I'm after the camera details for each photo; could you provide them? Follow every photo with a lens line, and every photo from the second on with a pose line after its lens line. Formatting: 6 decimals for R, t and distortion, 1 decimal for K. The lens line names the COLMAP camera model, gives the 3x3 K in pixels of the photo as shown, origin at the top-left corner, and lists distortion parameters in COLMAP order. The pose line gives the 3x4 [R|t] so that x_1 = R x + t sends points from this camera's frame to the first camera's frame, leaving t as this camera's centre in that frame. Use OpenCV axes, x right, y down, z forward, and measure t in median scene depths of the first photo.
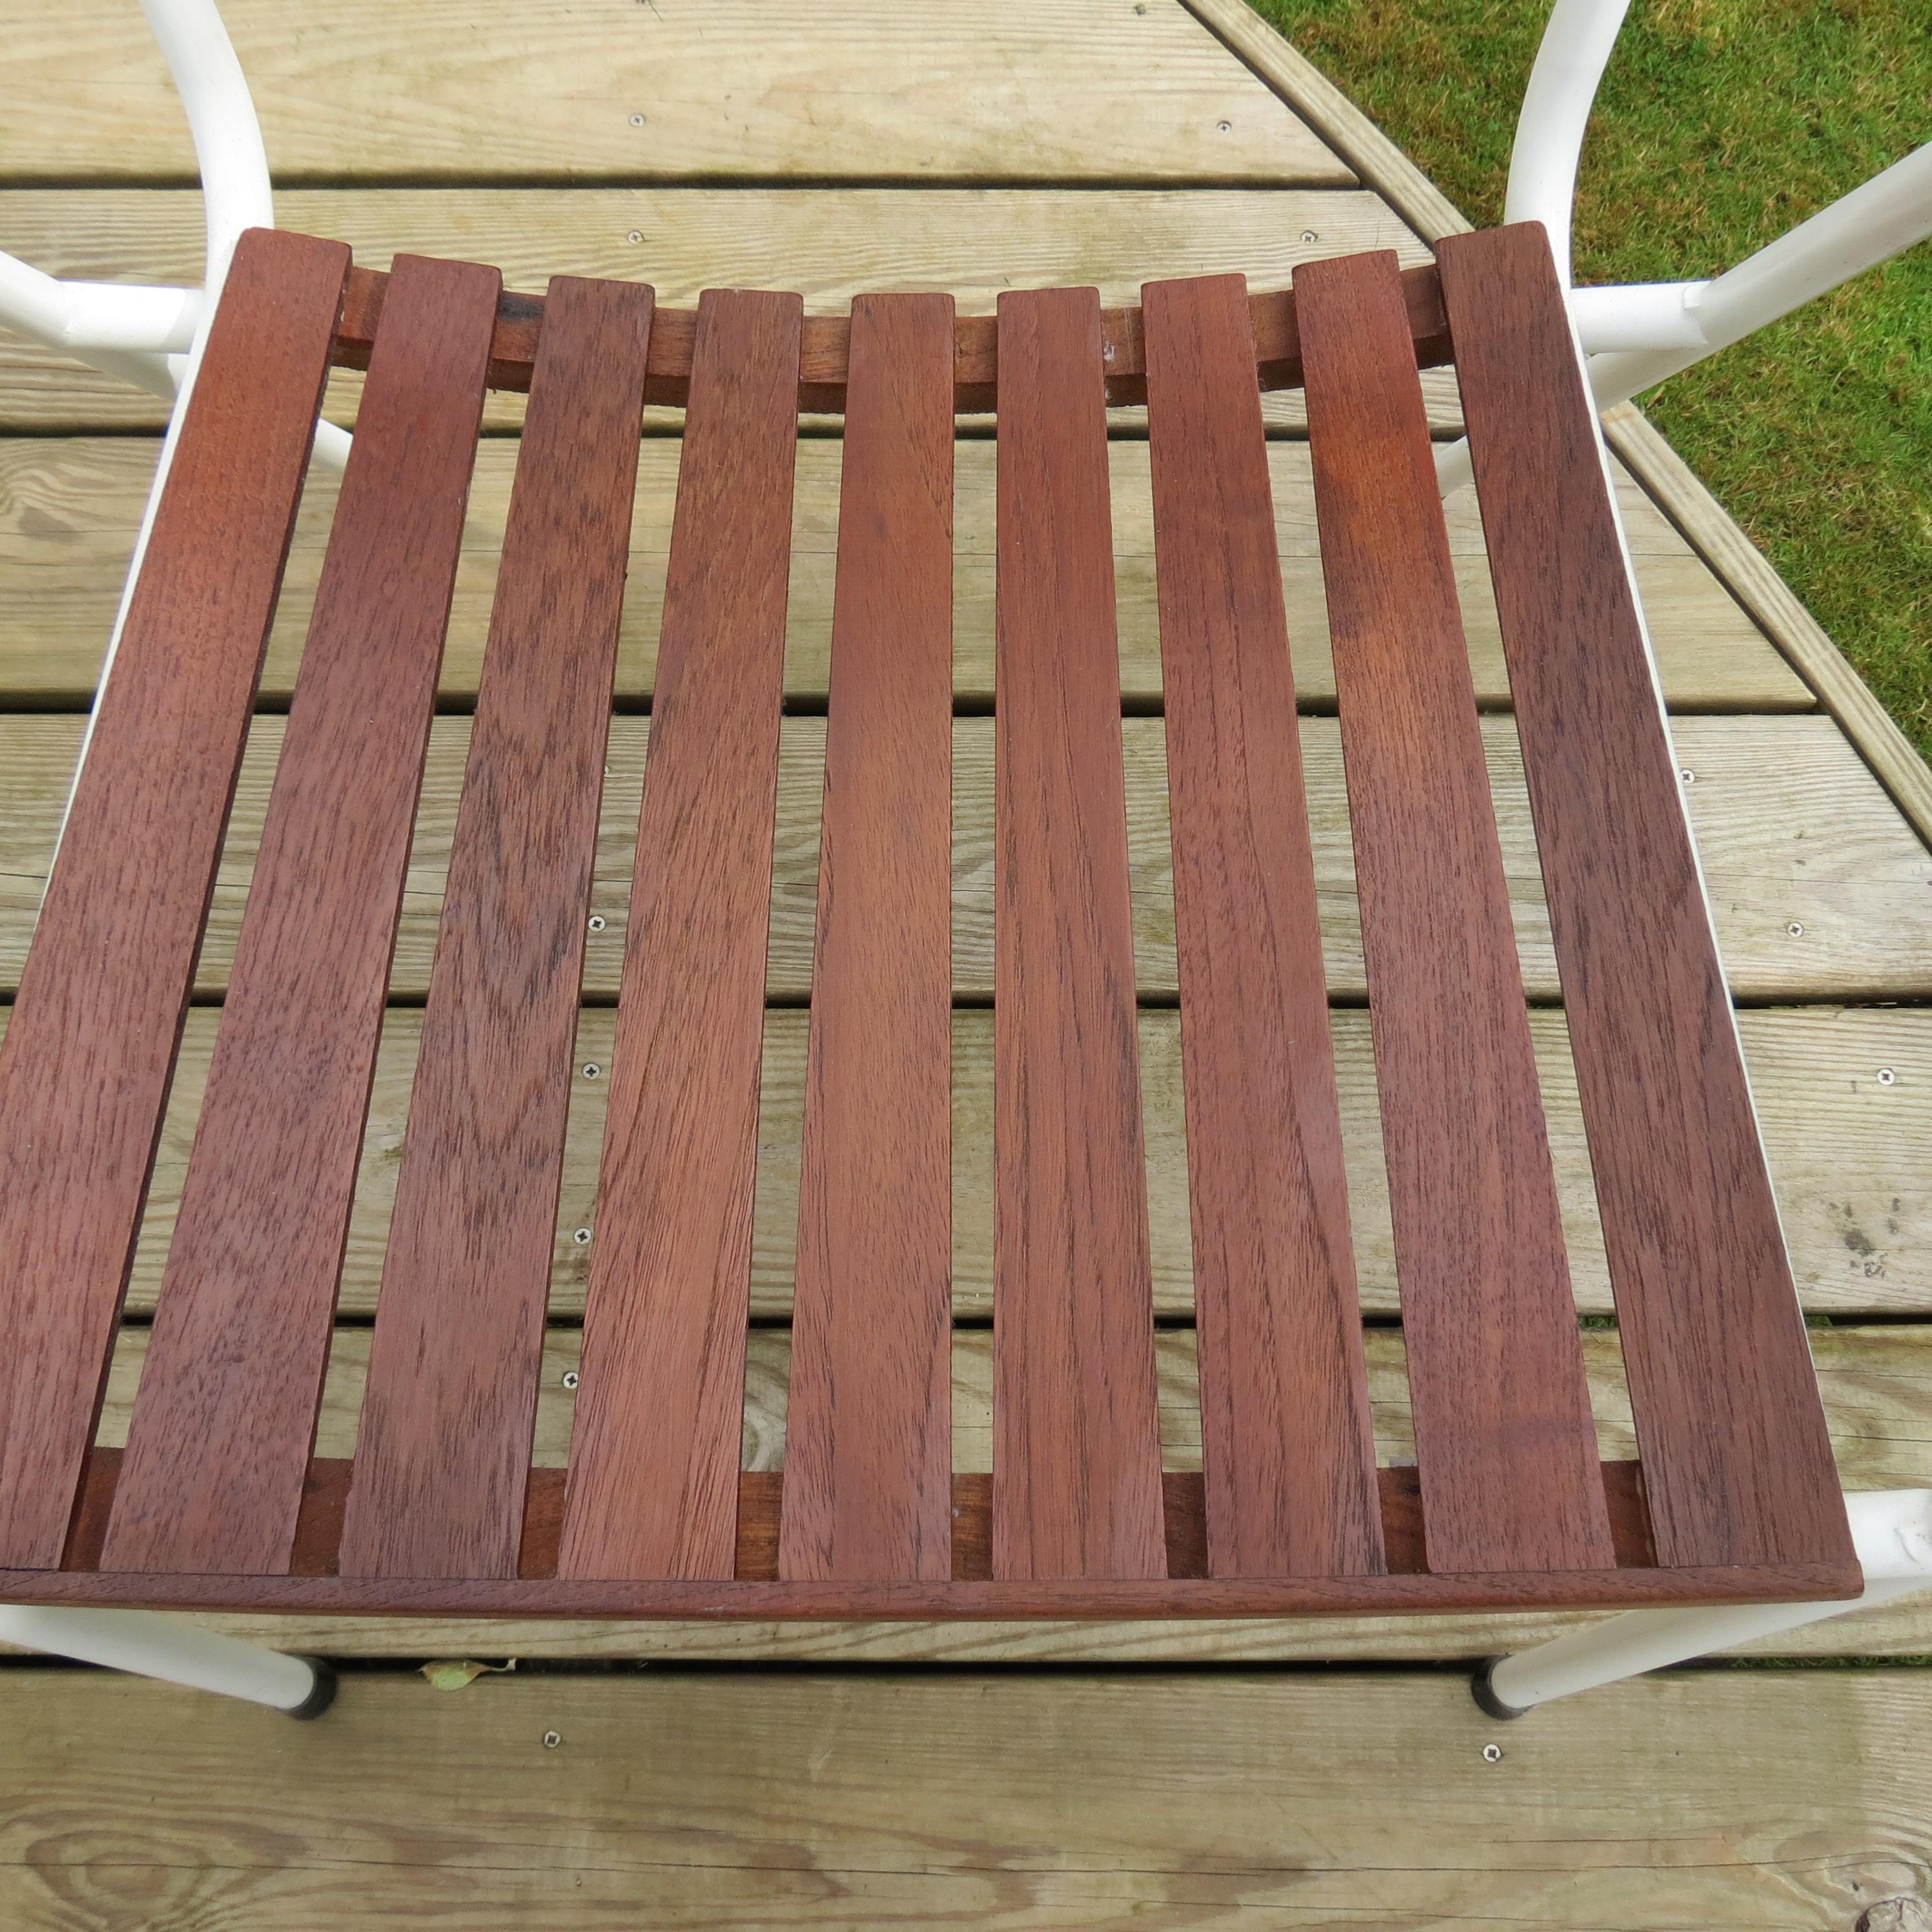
lens RADIAL K [[1852.3, 0, 968.0], [0, 1852.3, 962.3], [0, 0, 1]] dist [-0.018062, 0.000000]
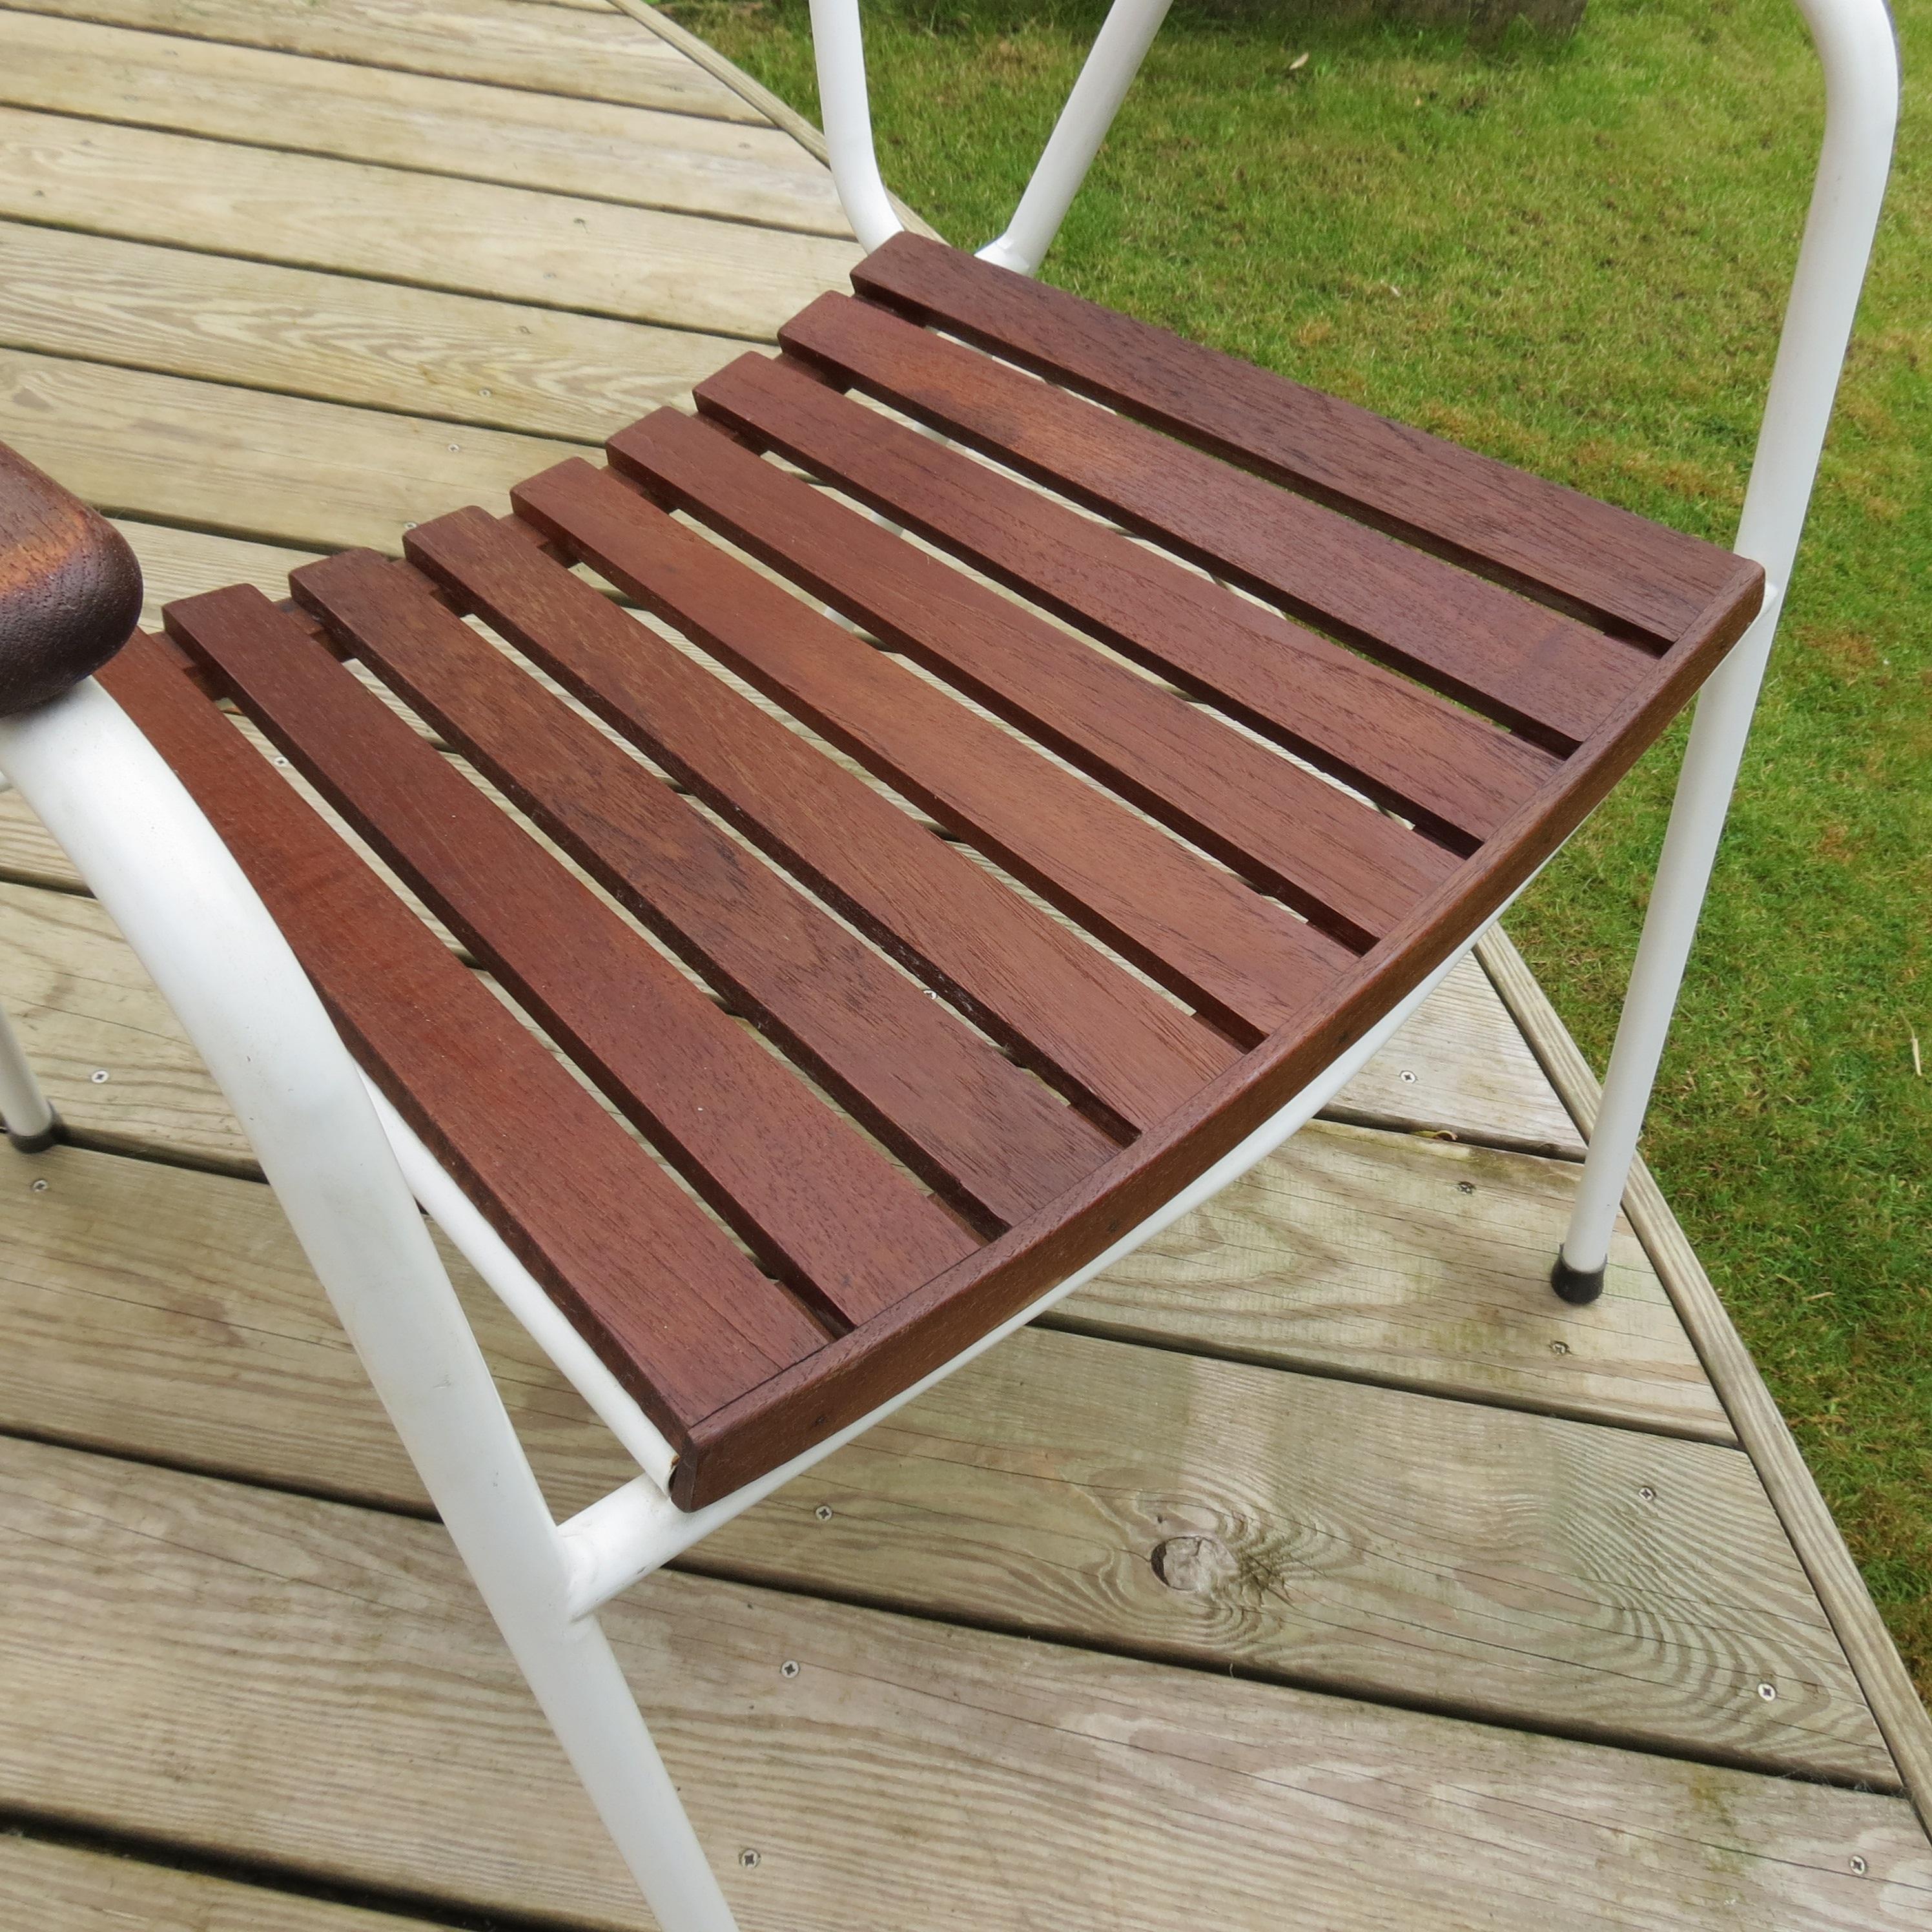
lens RADIAL K [[1852.3, 0, 967.0], [0, 1852.3, 954.6], [0, 0, 1]] dist [-0.018062, 0.000000]
pose [[0.983972, 0.172275, -0.046039, 0.365626], [-0.176131, 0.898597, -0.401871, 0.657160], [-0.027862, 0.403539, 0.914538, -0.106836]]
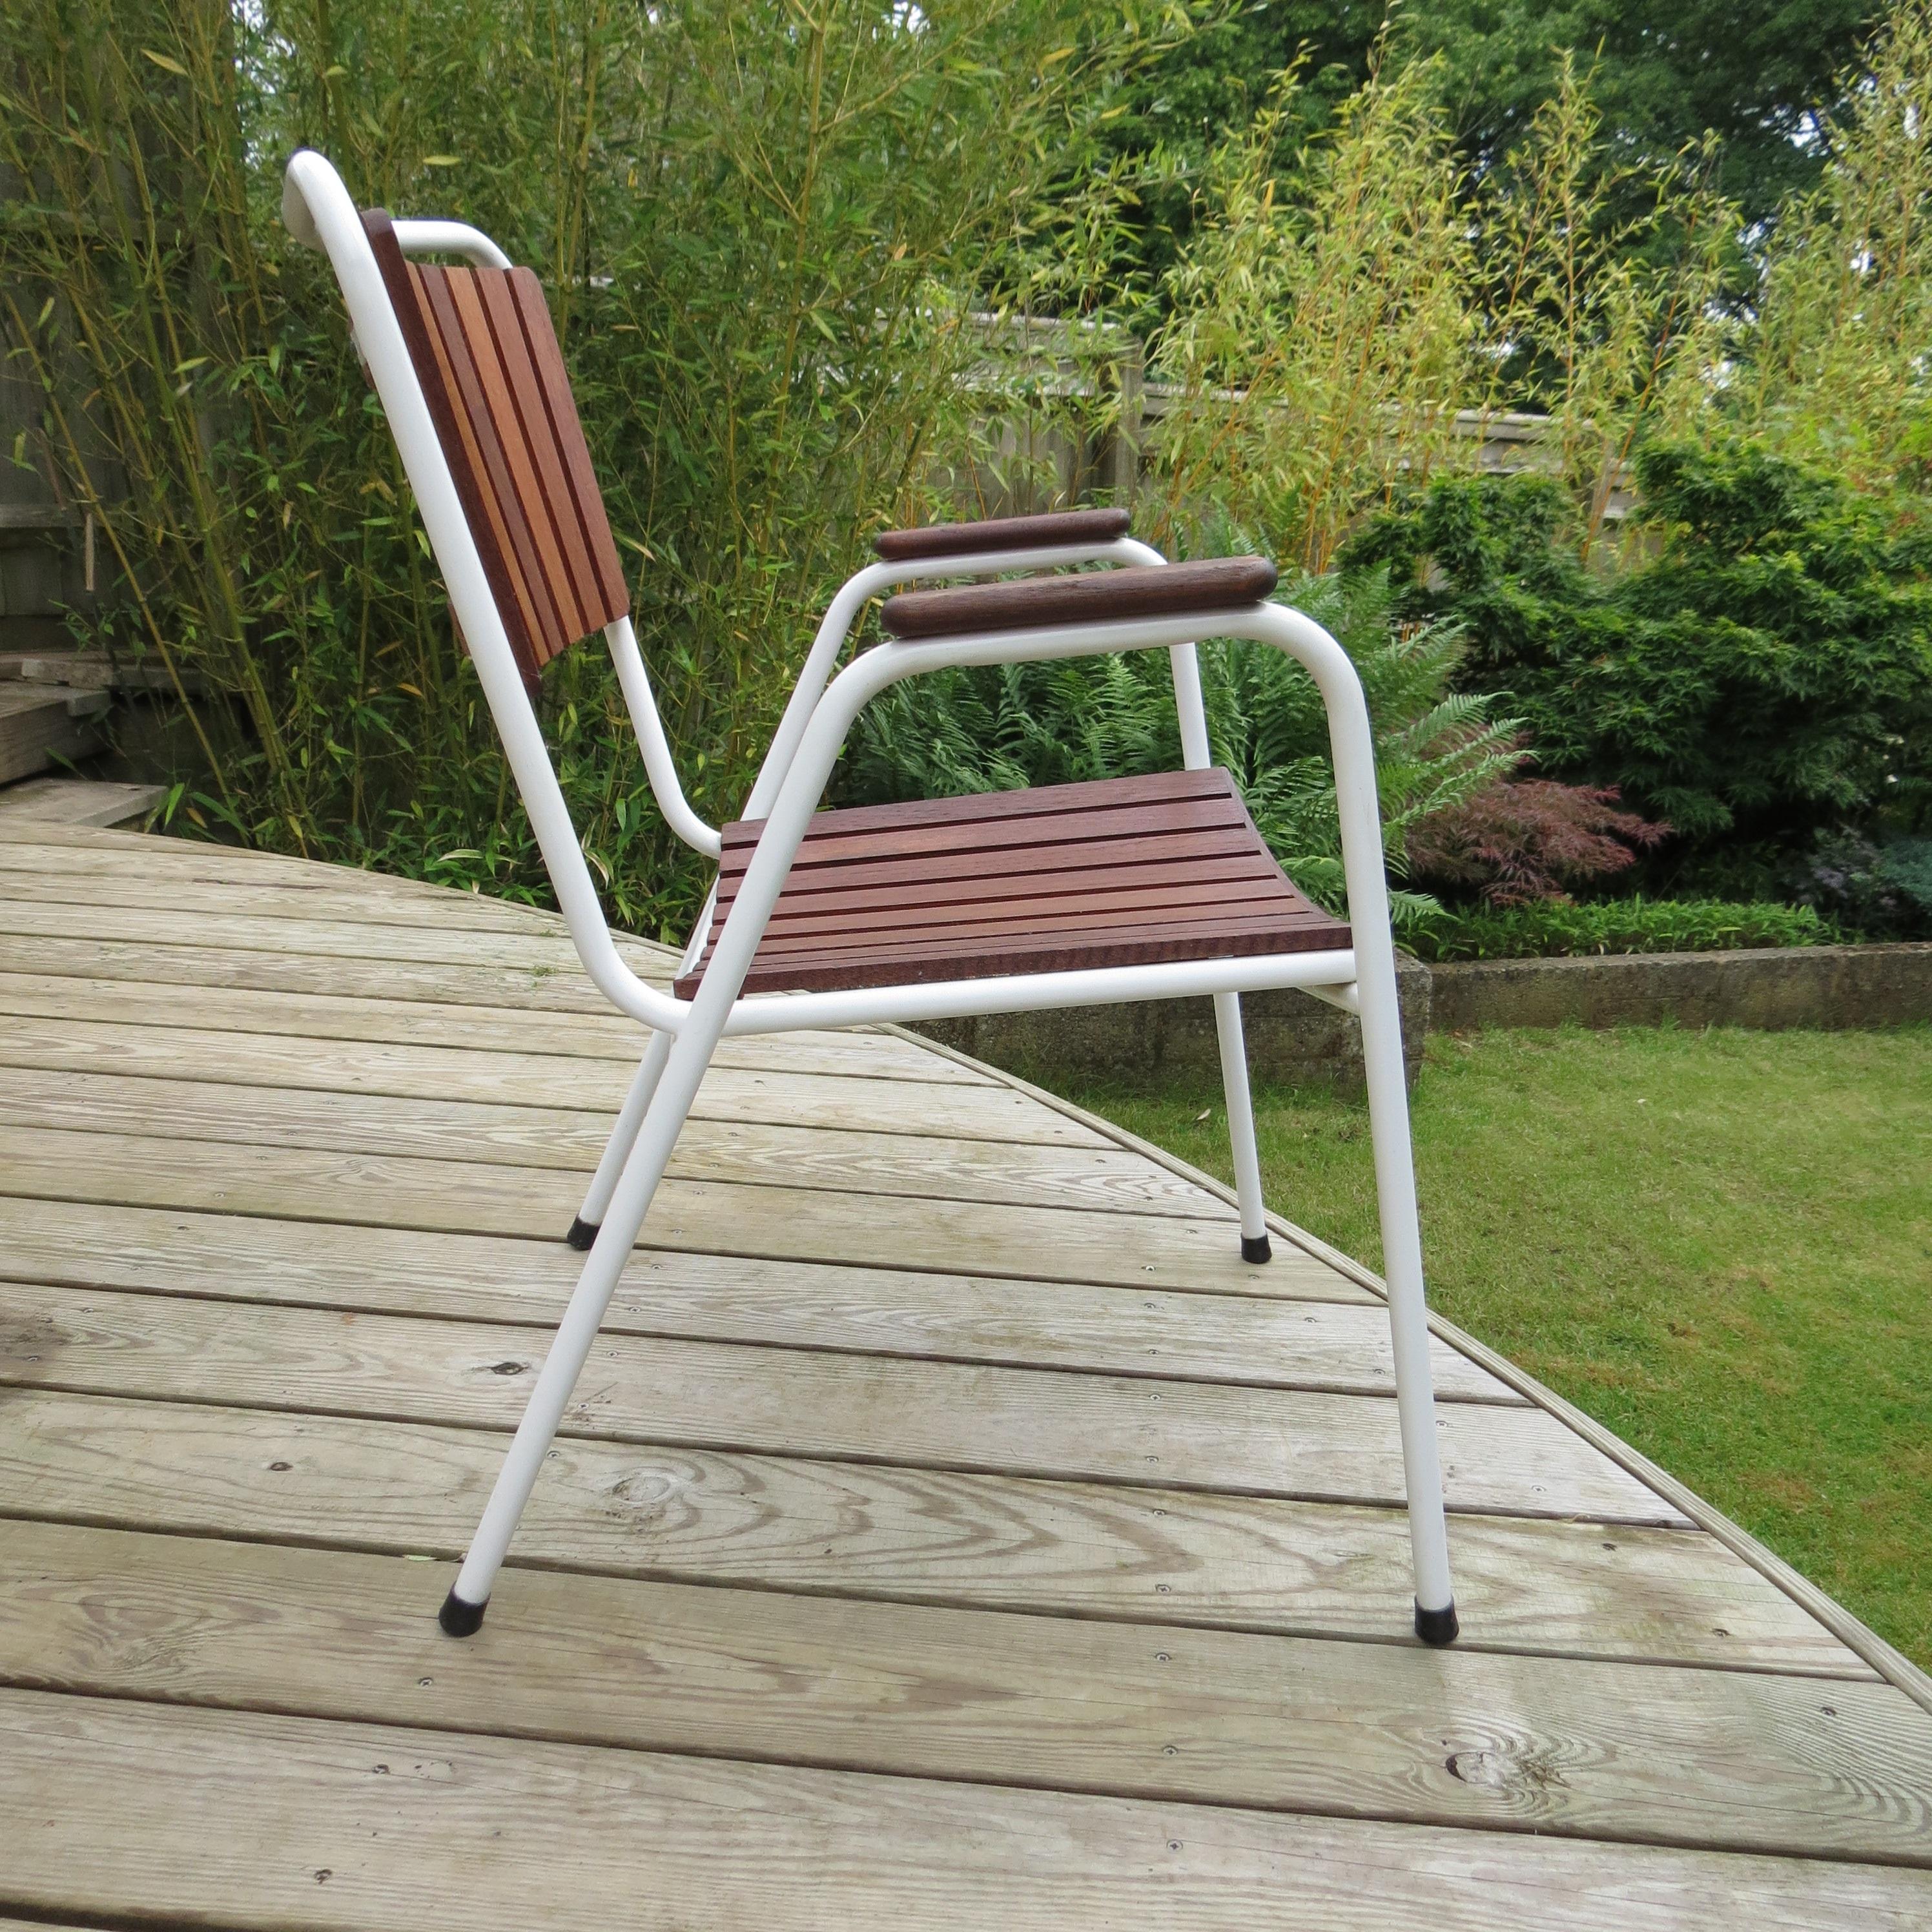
lens RADIAL K [[1852.3, 0, 962.6], [0, 1852.3, 972.6], [0, 0, 1]] dist [-0.018062, 0.000000]
pose [[0.995817, 0.062707, -0.066451, 0.200350], [-0.089241, 0.511579, -0.854589, 1.352761], [-0.019594, 0.856945, 0.515035, -0.115346]]
